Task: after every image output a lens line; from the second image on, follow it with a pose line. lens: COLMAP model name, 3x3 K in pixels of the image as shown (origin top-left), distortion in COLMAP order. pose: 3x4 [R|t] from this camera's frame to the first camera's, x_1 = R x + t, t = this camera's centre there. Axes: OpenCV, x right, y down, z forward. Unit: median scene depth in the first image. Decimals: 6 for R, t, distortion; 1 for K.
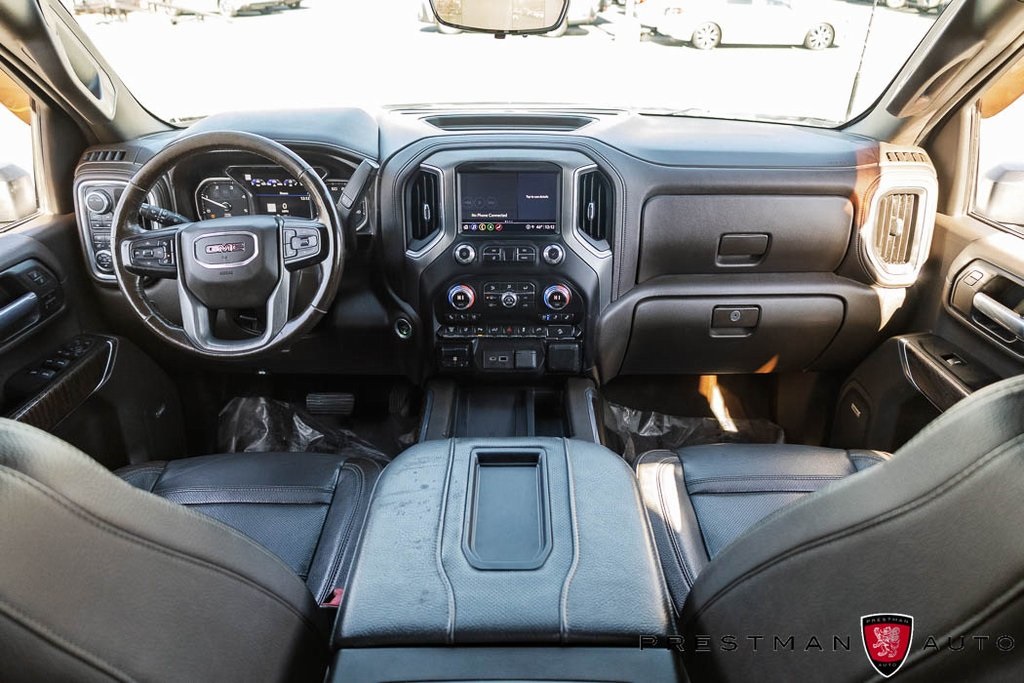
lens RADIAL K [[754.7, 0, 531.6], [0, 754.7, 368.9], [0, 0, 1]] dist [-0.008501, -0.000990]
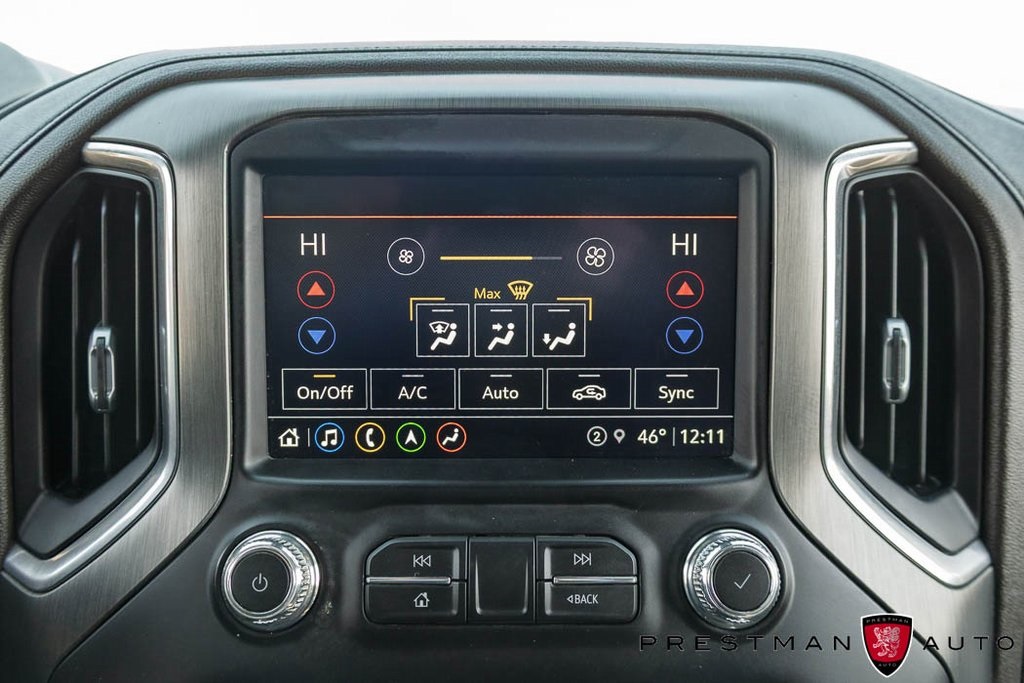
lens RADIAL K [[924.1, 0, 515.2], [0, 924.1, 333.5], [0, 0, 1]] dist [0.000818, -0.011467]
pose [[0.999853, -0.005023, -0.016419, -0.021696], [0.000310, 0.961388, -0.275197, -0.143028], [0.017168, 0.275151, 0.961248, 0.736493]]
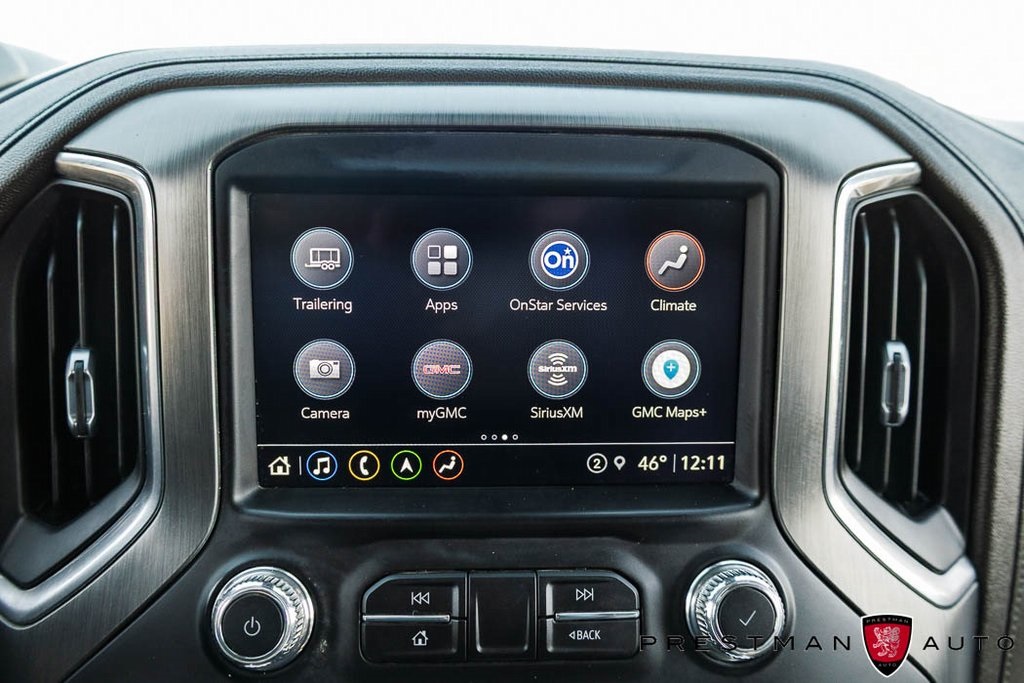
lens RADIAL K [[836.2, 0, 514.2], [0, 836.2, 331.2], [0, 0, 1]] dist [-0.017254, 0.008441]
pose [[0.999606, -0.000529, 0.028066, -0.031680], [0.006731, 0.975176, -0.221330, -0.169525], [-0.027252, 0.221432, 0.974795, 0.760853]]
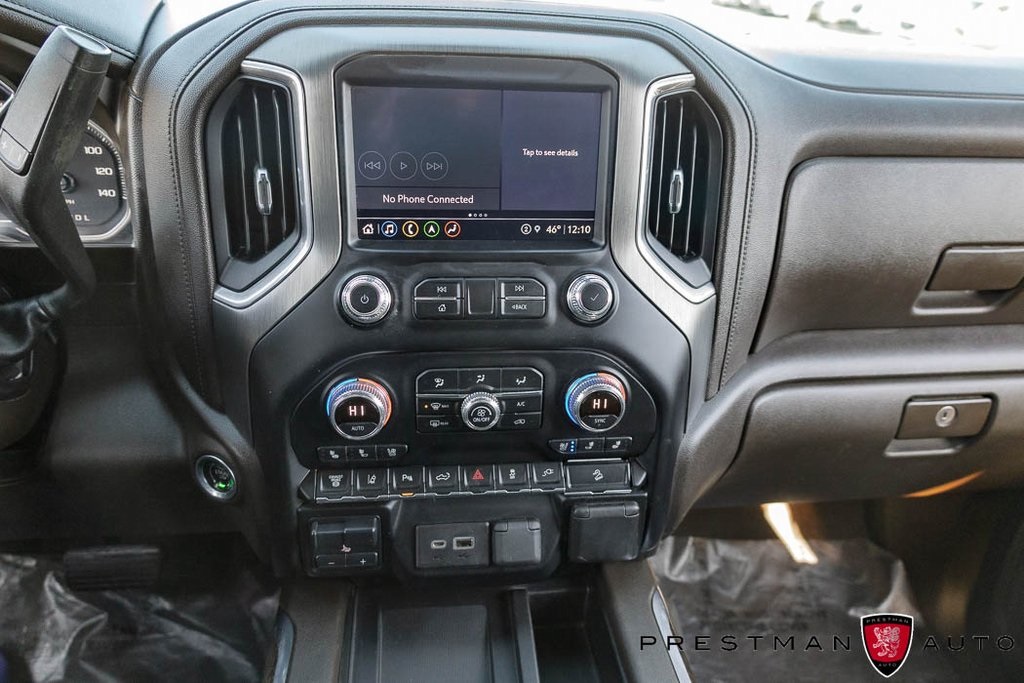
lens RADIAL K [[754.7, 0, 518.8], [0, 754.7, 358.9], [0, 0, 1]] dist [-0.008501, -0.000990]
pose [[0.994254, -0.016066, 0.105831, -0.050625], [0.017752, 0.999730, -0.015013, -0.110716], [-0.105561, 0.016805, 0.994271, 0.589968]]
